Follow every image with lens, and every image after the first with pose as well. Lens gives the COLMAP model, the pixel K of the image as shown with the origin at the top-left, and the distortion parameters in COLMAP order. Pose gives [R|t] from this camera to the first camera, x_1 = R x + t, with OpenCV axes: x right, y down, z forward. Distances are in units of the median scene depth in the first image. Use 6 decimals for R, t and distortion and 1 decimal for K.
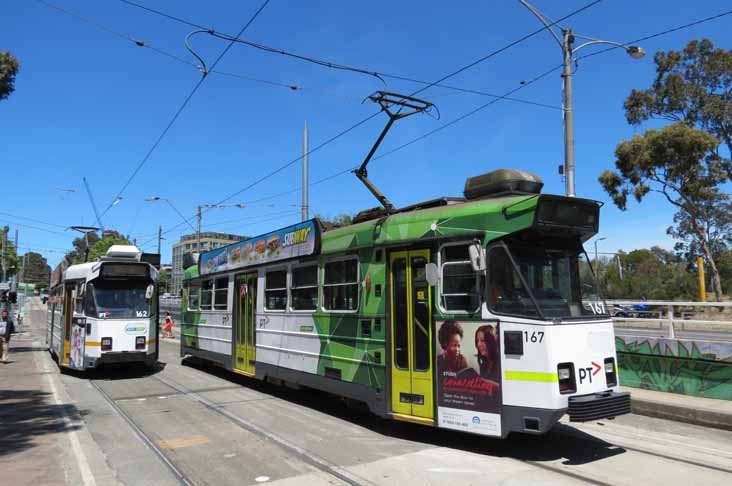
lens RADIAL K [[556.8, 0, 363.9], [0, 556.8, 249.1], [0, 0, 1]] dist [-0.009425, -0.002138]
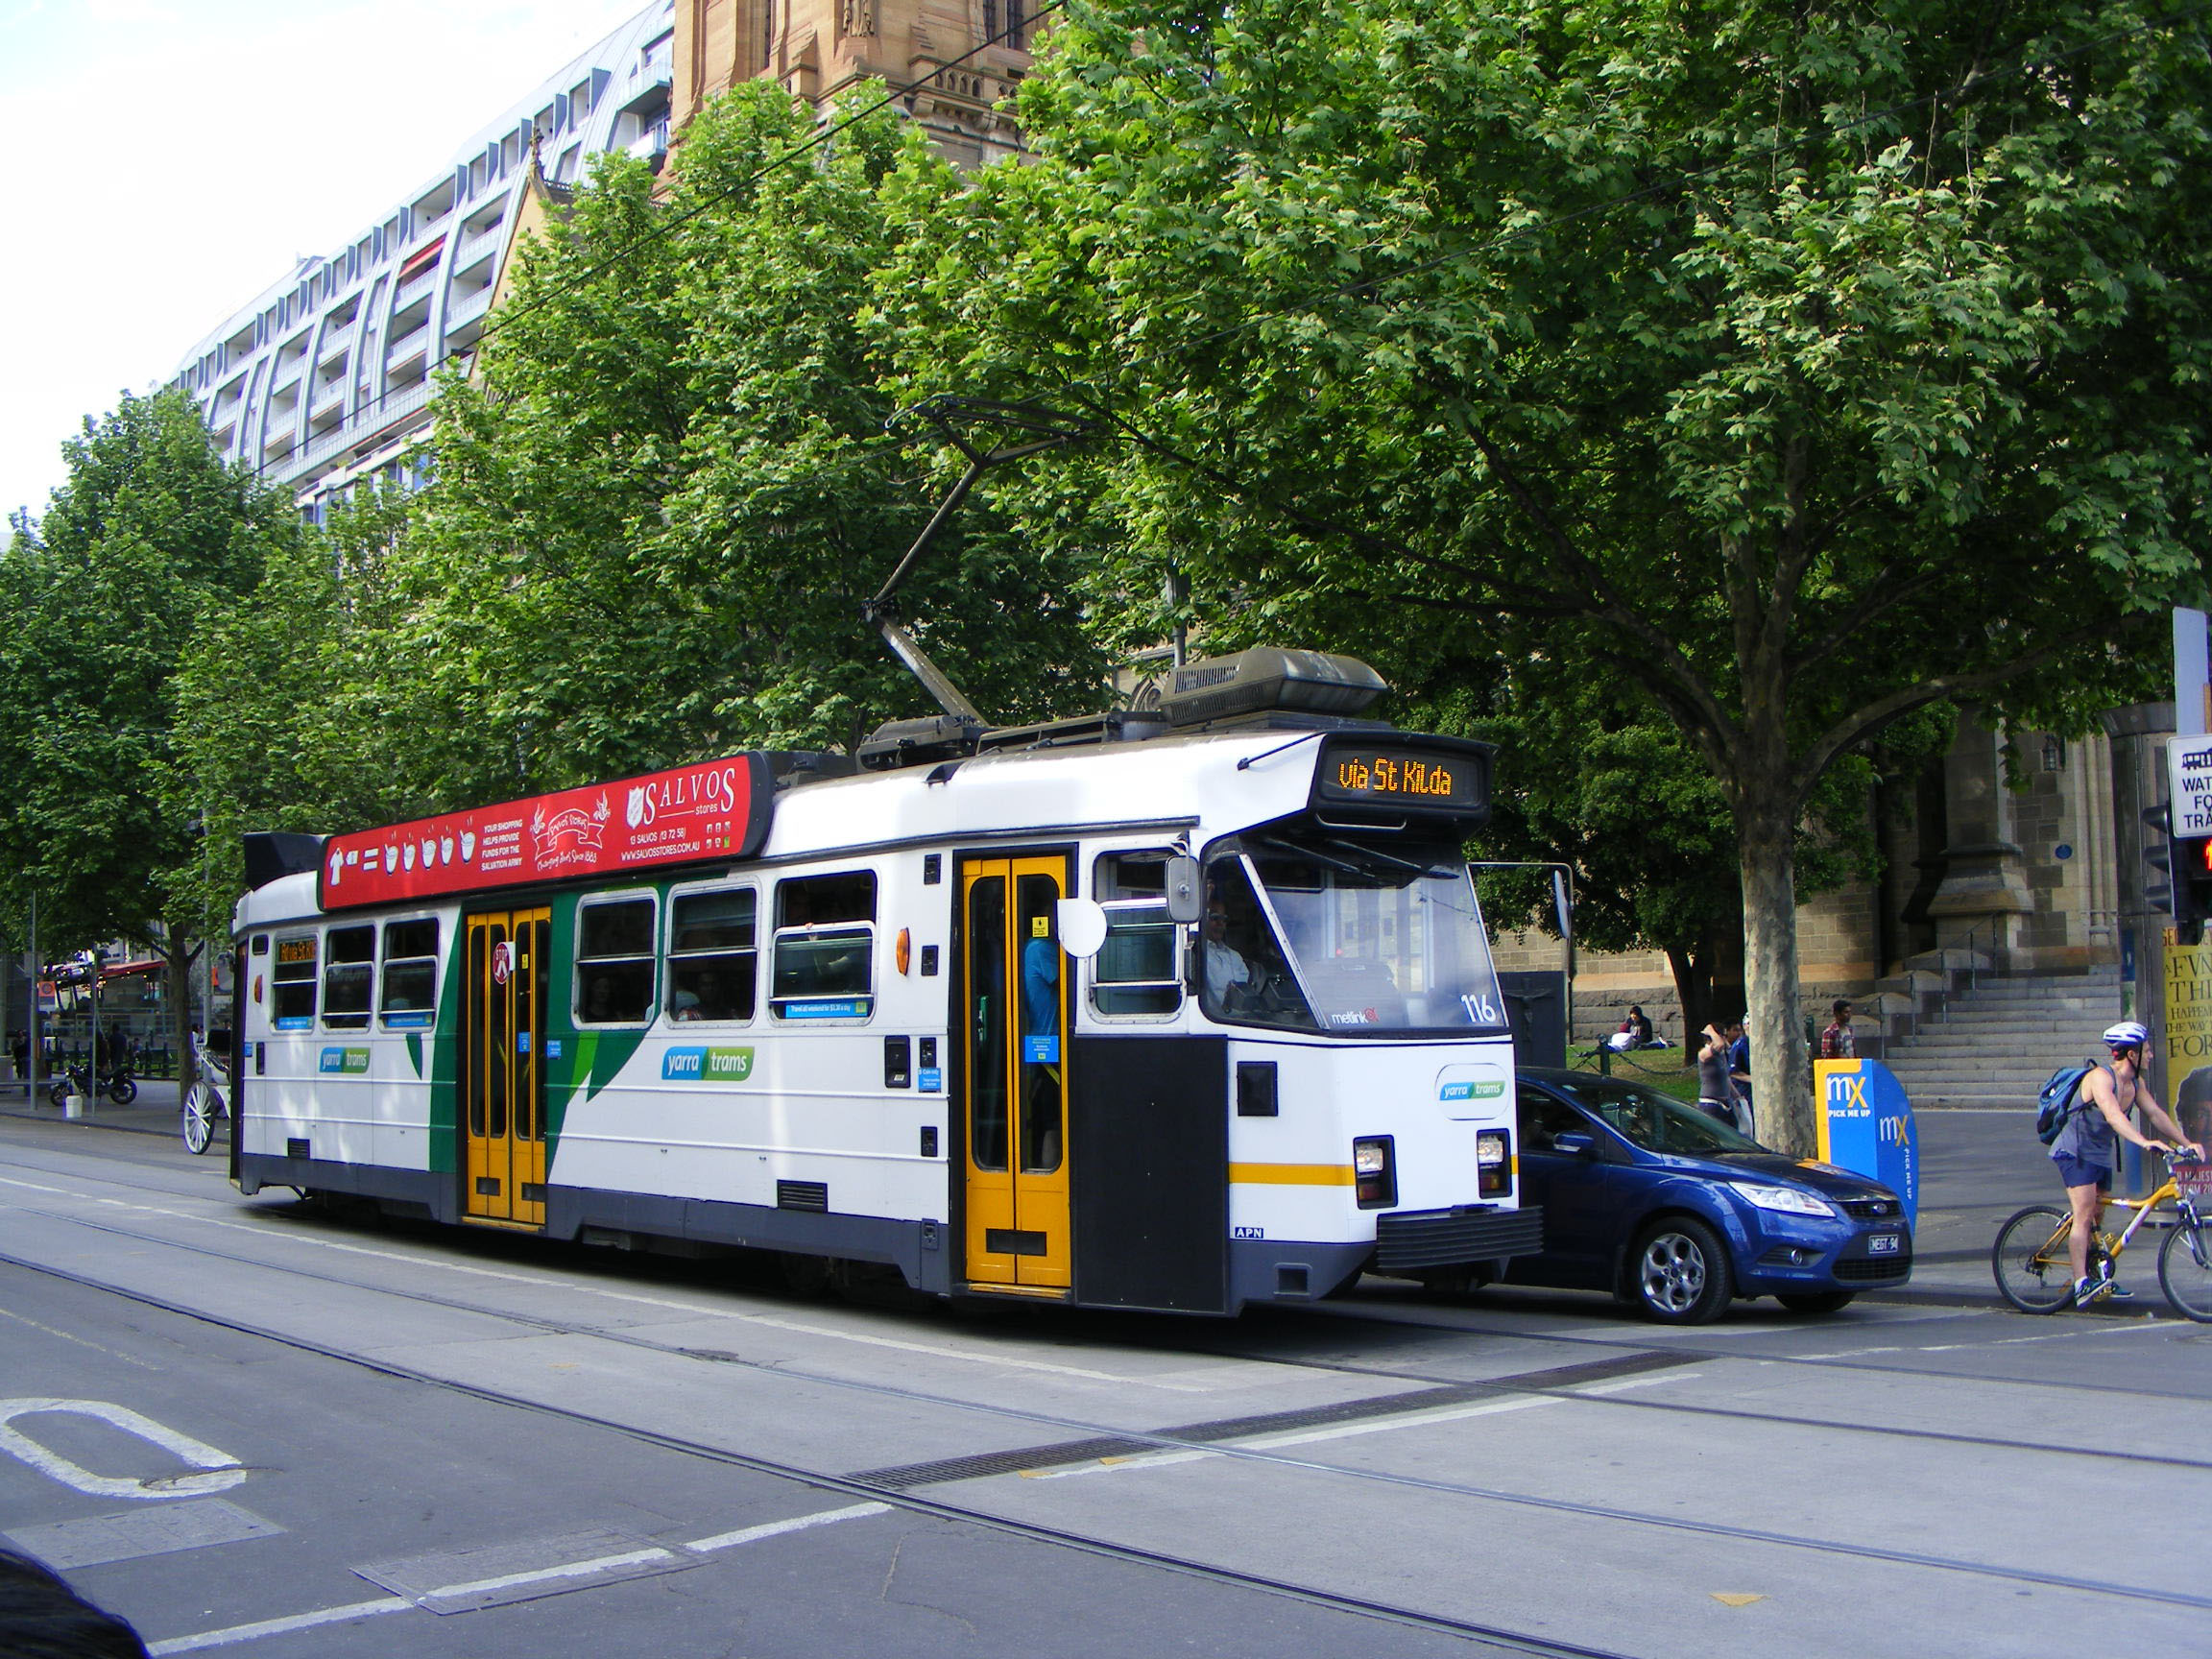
lens RADIAL K [[2431.6, 0, 1107.4], [0, 2431.6, 841.8], [0, 0, 1]] dist [-0.050733, 0.000000]
pose [[0.995362, 0.007272, 0.095926, -0.014176], [-0.009352, 0.999730, 0.021253, -0.044626], [-0.095745, -0.022051, 0.995162, -0.659963]]
